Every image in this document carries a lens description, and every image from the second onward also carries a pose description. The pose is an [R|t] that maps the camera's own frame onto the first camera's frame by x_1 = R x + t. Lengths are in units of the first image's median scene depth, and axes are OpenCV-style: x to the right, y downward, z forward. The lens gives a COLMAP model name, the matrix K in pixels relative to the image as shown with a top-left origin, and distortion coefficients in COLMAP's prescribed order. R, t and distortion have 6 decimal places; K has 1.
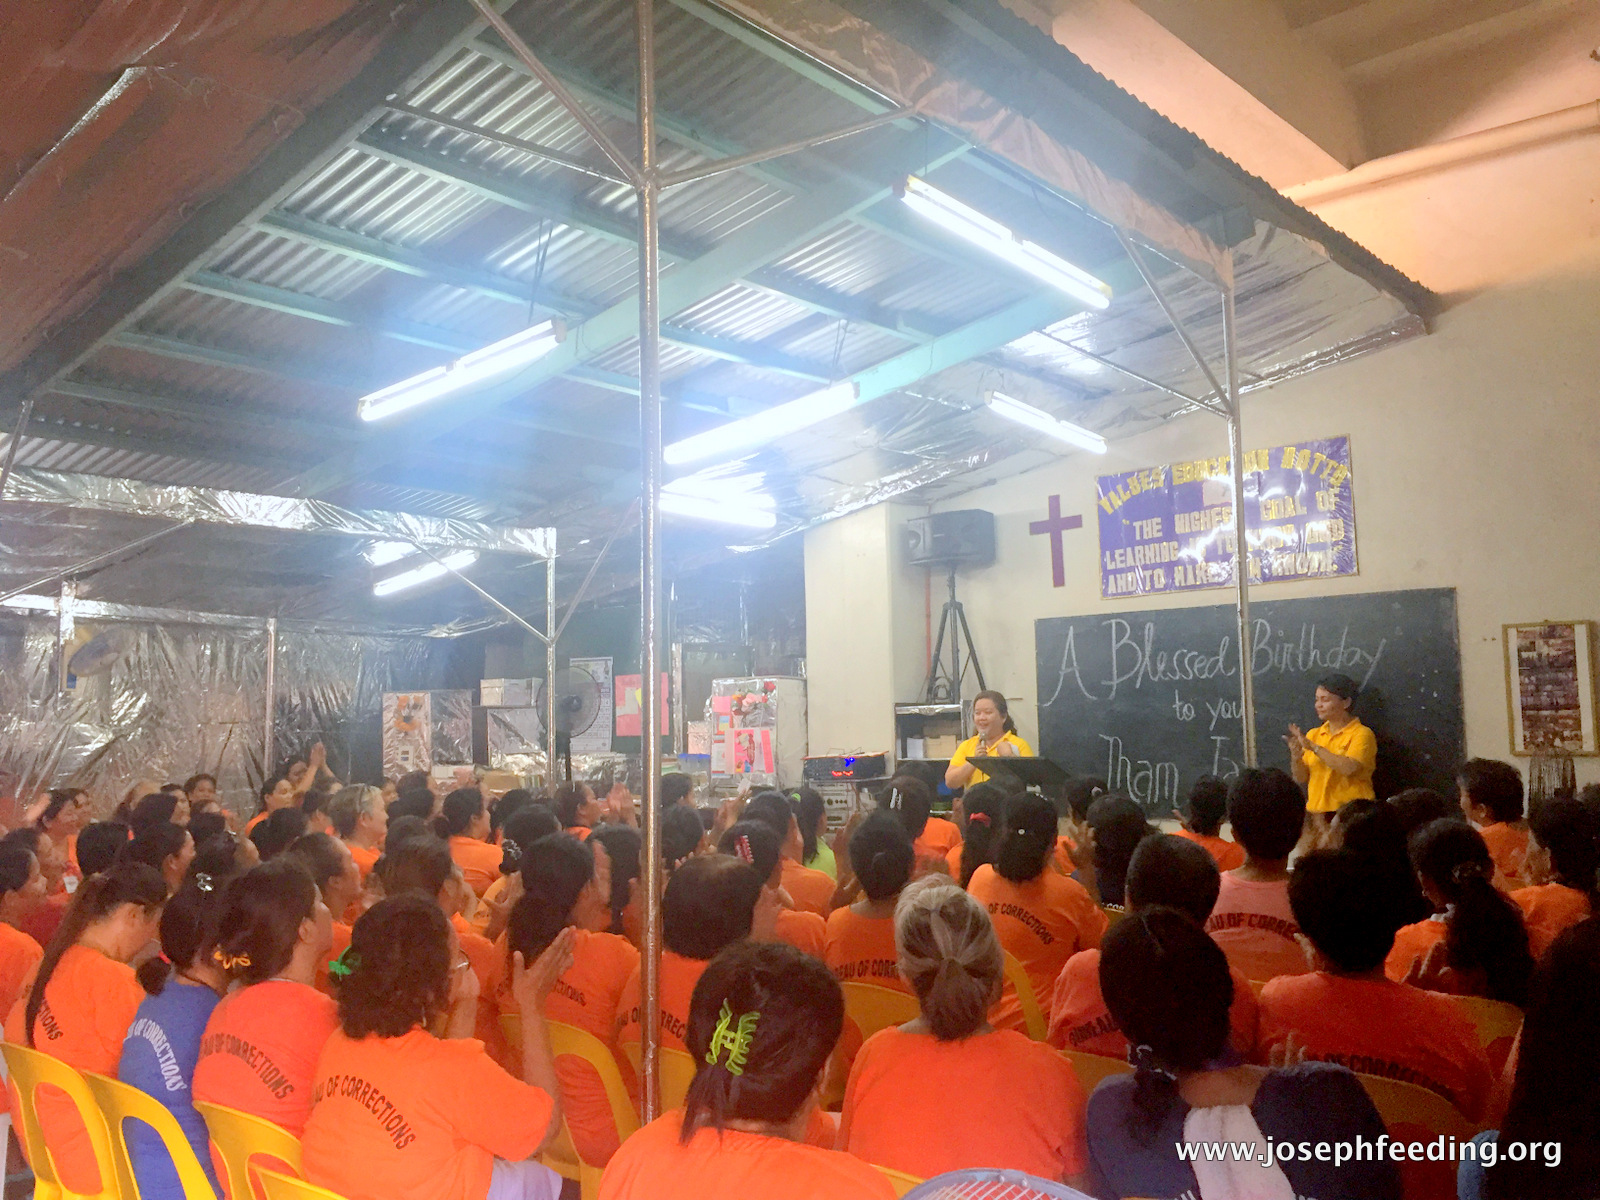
lens RADIAL K [[1376.1, 0, 800.0], [0, 1376.1, 600.0], [0, 0, 1]] dist [0.045780, -0.010308]
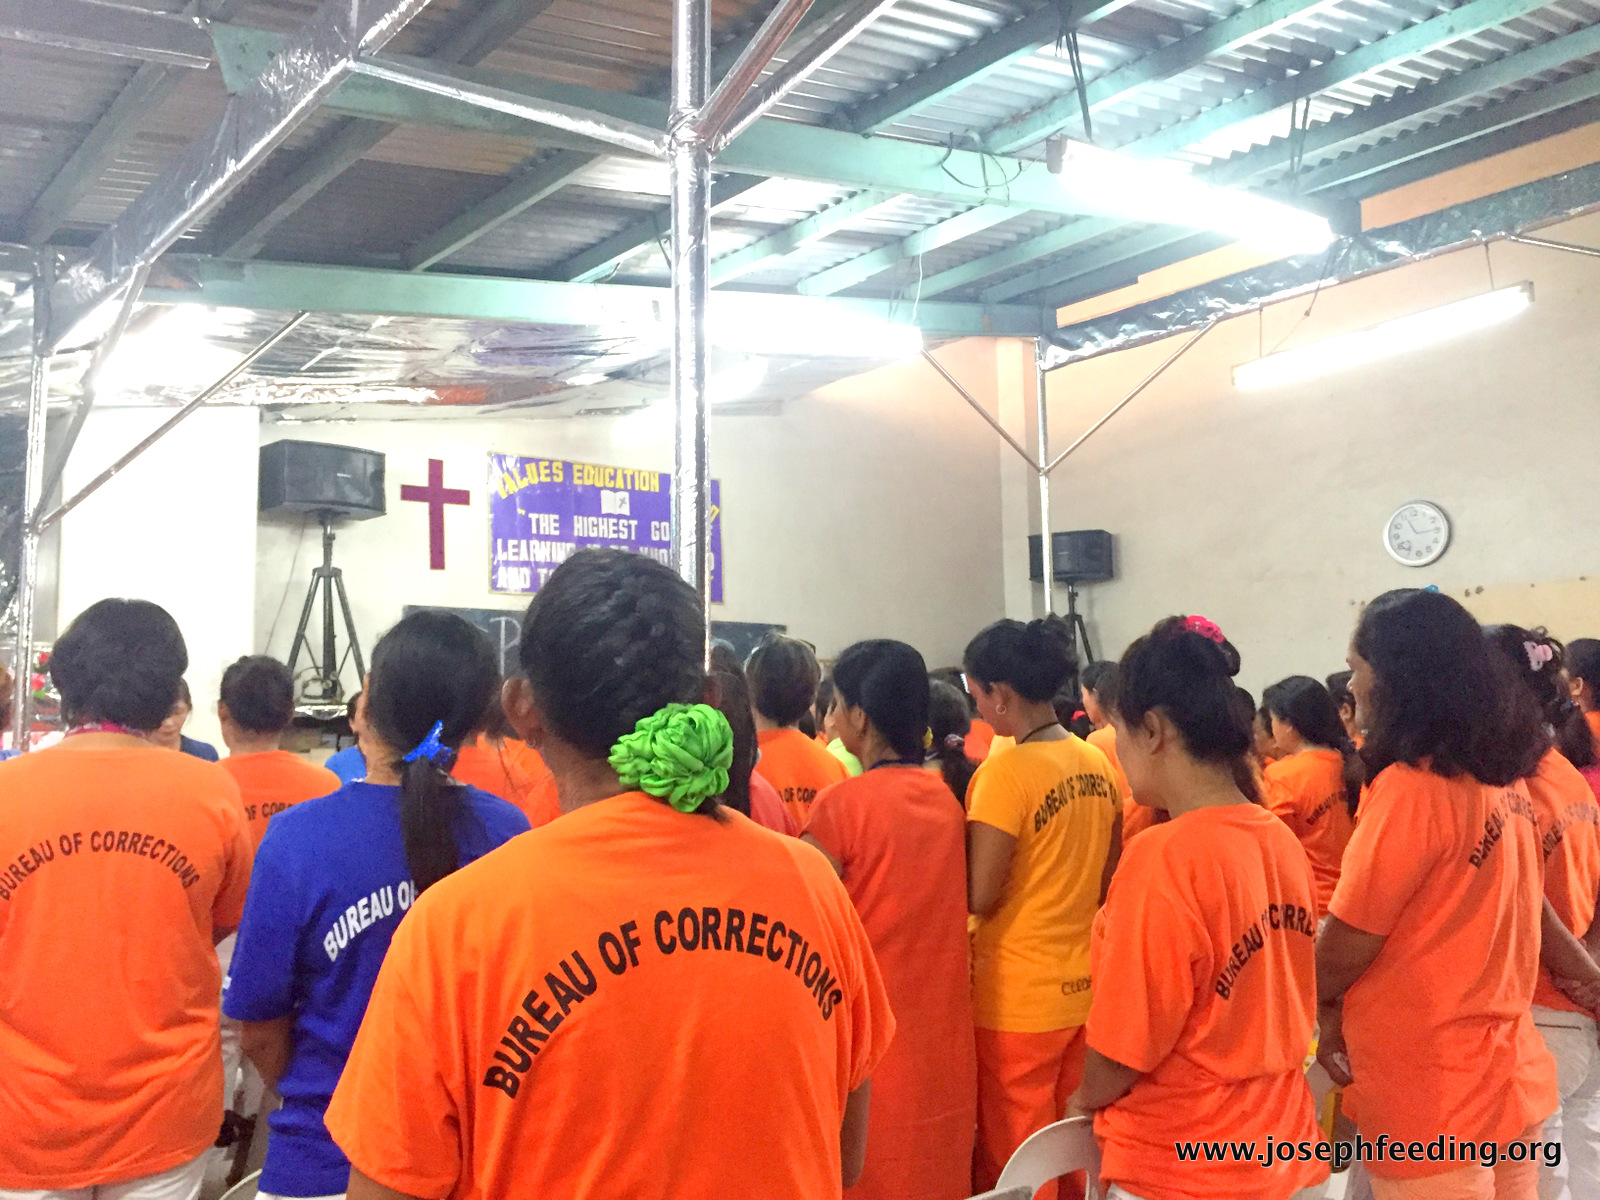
lens RADIAL K [[1376.1, 0, 800.0], [0, 1376.1, 600.0], [0, 0, 1]] dist [0.045780, -0.010308]
pose [[0.189022, 0.130119, 0.973314, -0.592673], [-0.072672, 0.990318, -0.118279, 0.093301], [-0.979280, -0.048376, 0.196648, 0.640527]]
